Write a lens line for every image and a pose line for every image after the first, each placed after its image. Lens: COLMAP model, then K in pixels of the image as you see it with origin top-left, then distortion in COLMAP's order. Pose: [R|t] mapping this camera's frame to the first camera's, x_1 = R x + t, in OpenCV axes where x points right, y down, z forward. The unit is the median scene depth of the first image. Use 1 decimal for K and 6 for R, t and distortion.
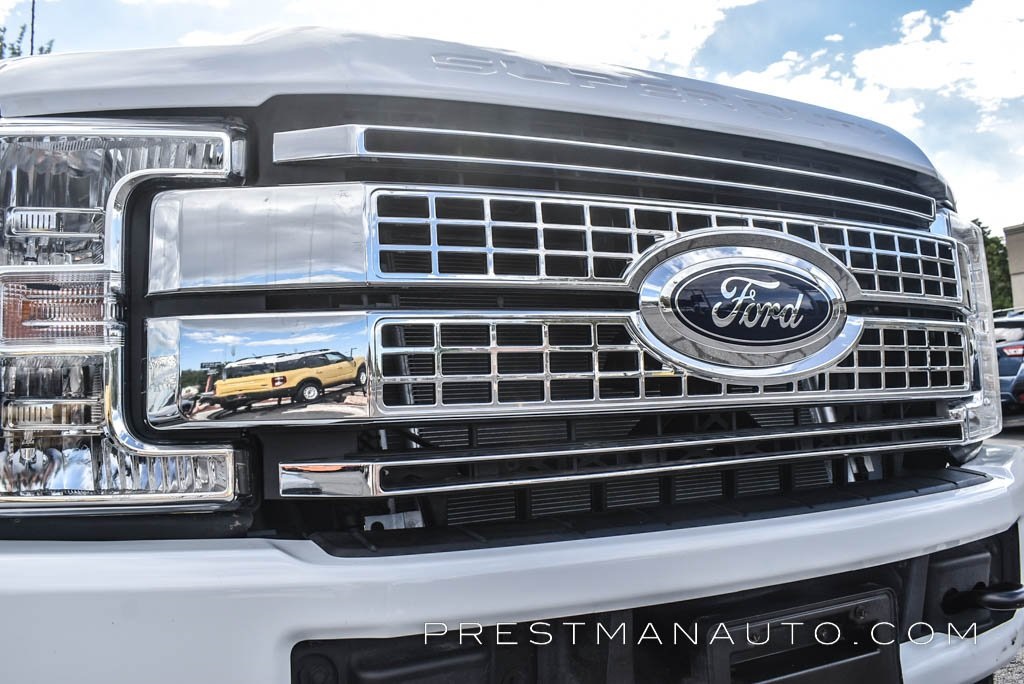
lens RADIAL K [[870.4, 0, 508.6], [0, 870.4, 332.7], [0, 0, 1]] dist [-0.011601, -0.007550]
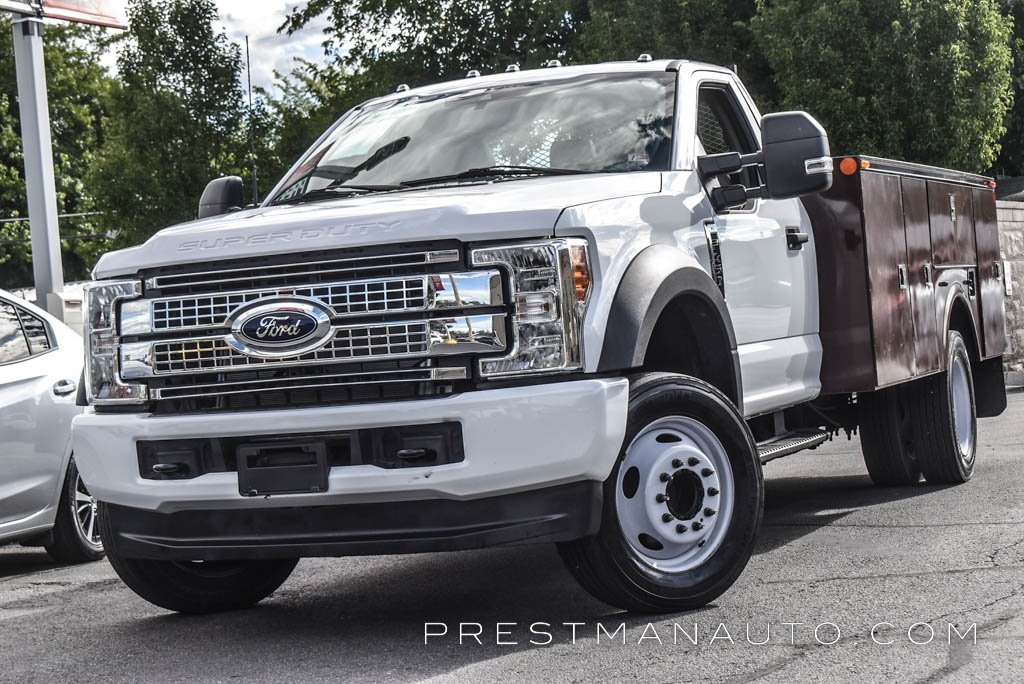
lens RADIAL K [[2138.7, 0, 512.0], [0, 2138.7, 342.0], [0, 0, 1]] dist [-0.023355, -0.150515]
pose [[0.628370, -0.015980, -0.777750, 5.829647], [0.108860, 0.991758, 0.067574, -0.351510], [0.770260, -0.127128, 0.624930, -2.478367]]
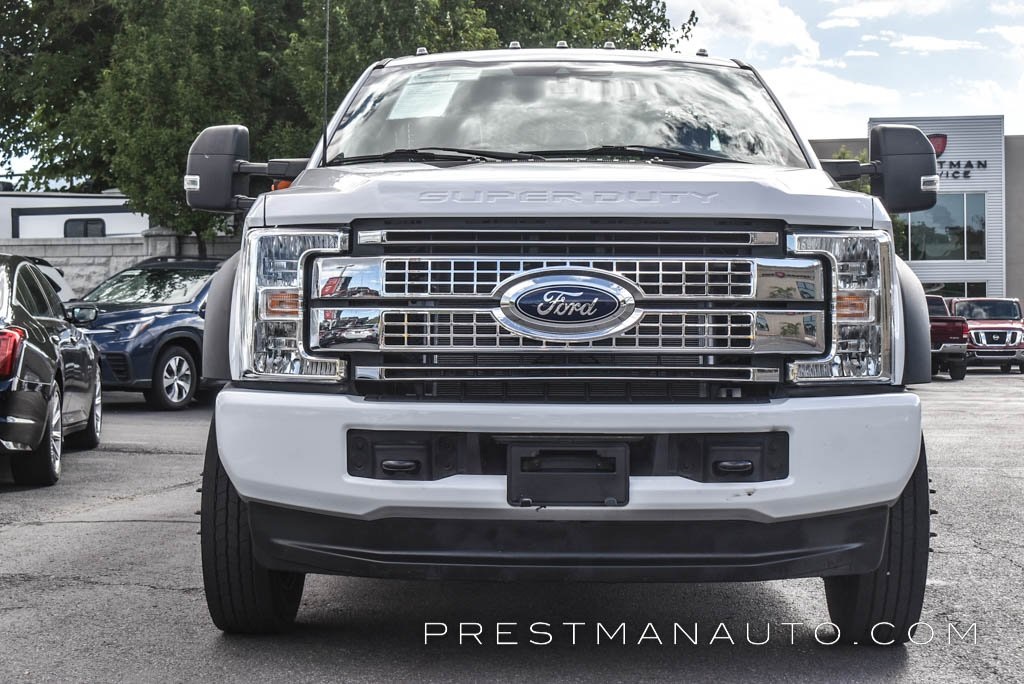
lens RADIAL K [[1832.9, 0, 512.0], [0, 1832.9, 342.0], [0, 0, 1]] dist [0.011999, 0.090418]
pose [[0.862131, 0.037950, -0.505262, 2.534400], [0.004150, 0.996629, 0.081938, -0.319323], [0.506668, -0.072738, 0.859067, -3.012210]]
